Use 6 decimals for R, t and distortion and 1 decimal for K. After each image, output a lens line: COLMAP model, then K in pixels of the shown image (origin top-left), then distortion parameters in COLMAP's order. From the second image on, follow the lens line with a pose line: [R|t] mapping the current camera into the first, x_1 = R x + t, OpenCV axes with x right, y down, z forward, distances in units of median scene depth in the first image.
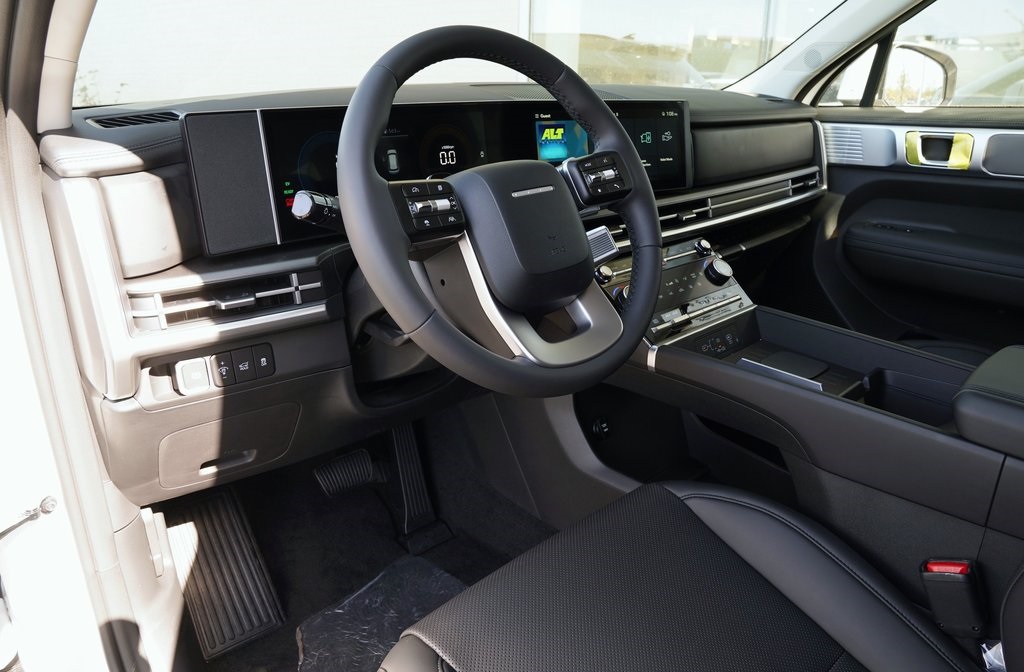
lens RADIAL K [[710.8, 0, 525.5], [0, 710.8, 329.1], [0, 0, 1]] dist [-0.129733, 0.088494]
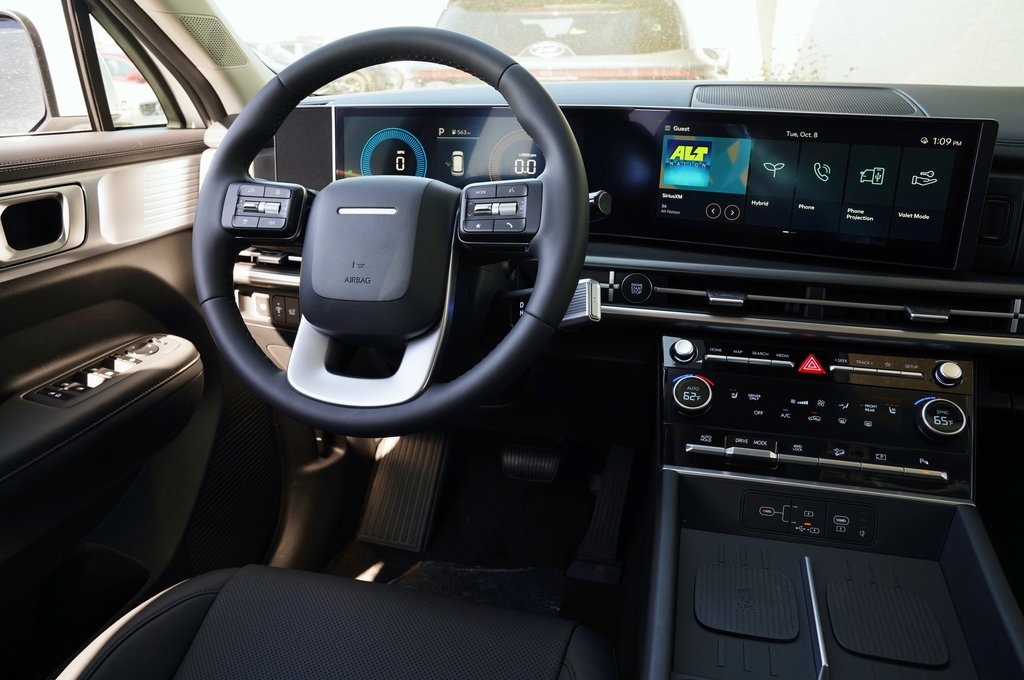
lens RADIAL K [[710.8, 0, 504.8], [0, 710.8, 337.3], [0, 0, 1]] dist [-0.129733, 0.088494]
pose [[0.513879, 0.301640, -0.803083, 0.528308], [-0.275629, 0.944563, 0.178410, -0.150520], [0.812377, 0.129672, 0.568532, 0.388603]]
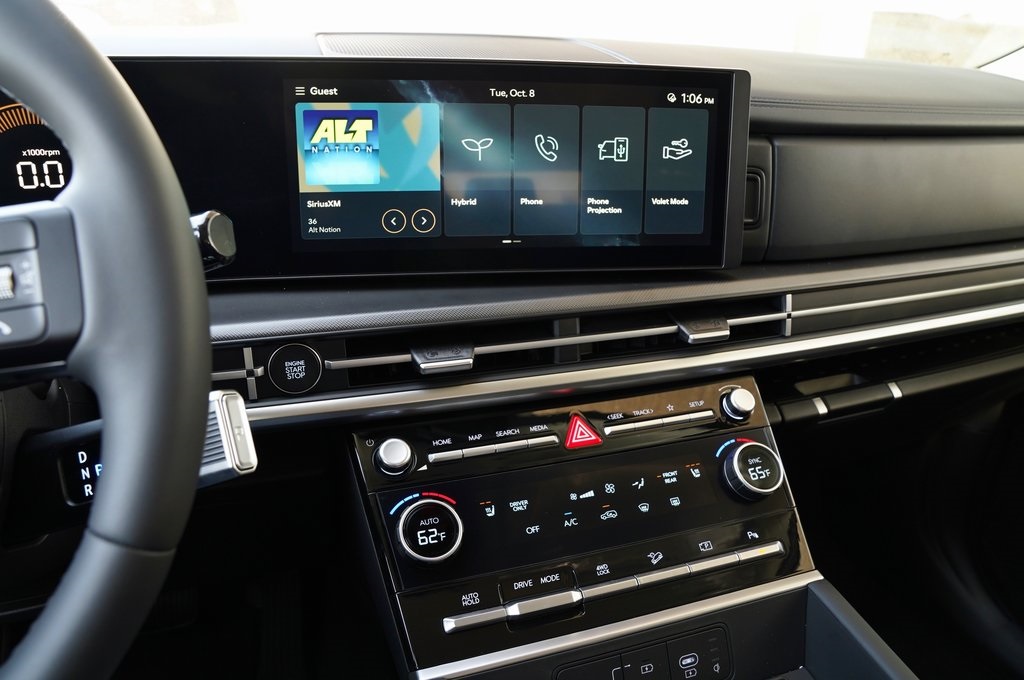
lens RADIAL K [[710.8, 0, 512.2], [0, 710.8, 334.8], [0, 0, 1]] dist [-0.129733, 0.088494]
pose [[0.904653, 0.172376, -0.389730, 0.298748], [-0.160809, 0.985011, 0.062392, -0.170745], [0.394643, 0.006229, 0.918813, 0.554537]]
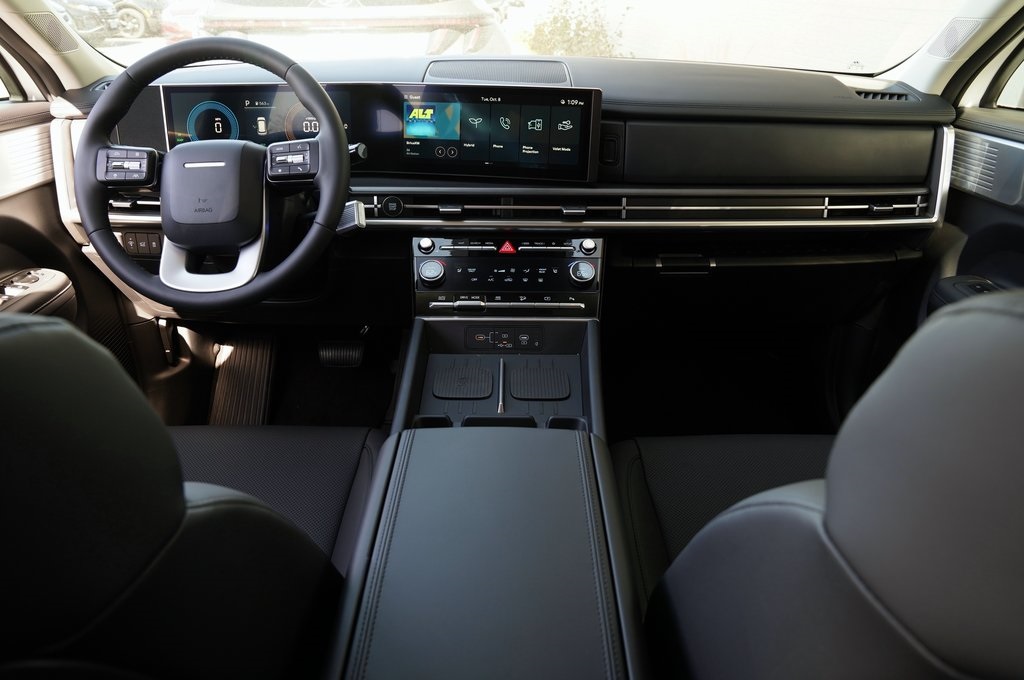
lens RADIAL K [[710.8, 0, 510.4], [0, 710.8, 335.1], [0, 0, 1]] dist [-0.129733, 0.088494]
pose [[0.723543, 0.304361, -0.619557, 0.833988], [-0.237393, 0.952513, 0.190692, -0.165788], [0.648175, 0.009104, 0.761437, 0.214044]]
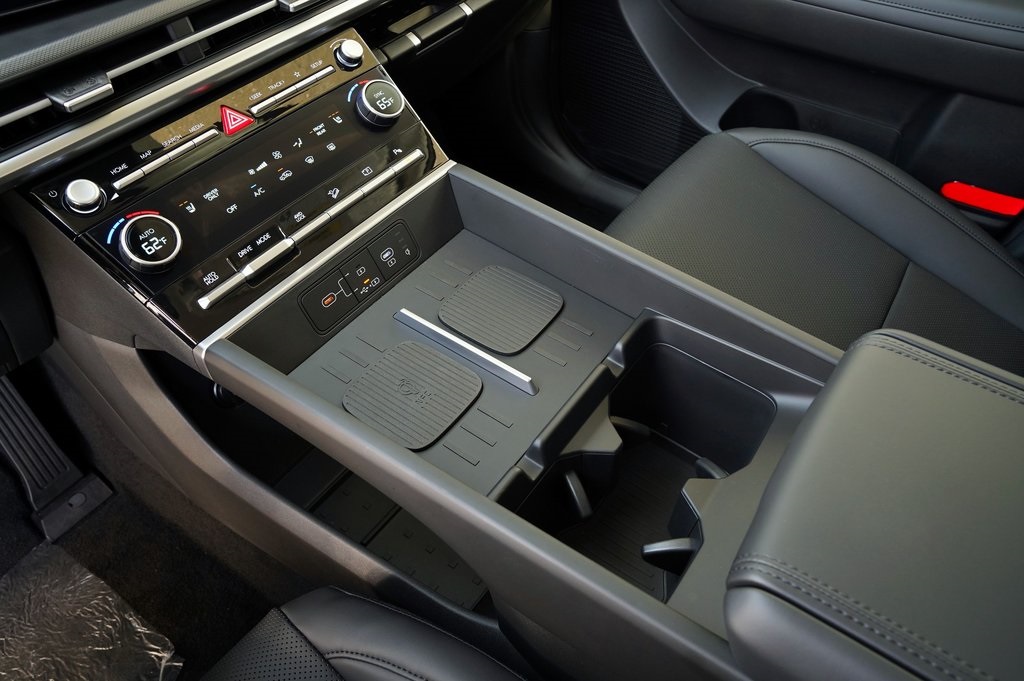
lens RADIAL K [[710.8, 0, 520.7], [0, 710.8, 334.6], [0, 0, 1]] dist [-0.129733, 0.088494]
pose [[0.982106, -0.146983, 0.117748, 0.296228], [0.078867, 0.888736, 0.451584, -0.159771], [-0.171022, -0.434217, 0.884425, 0.445206]]
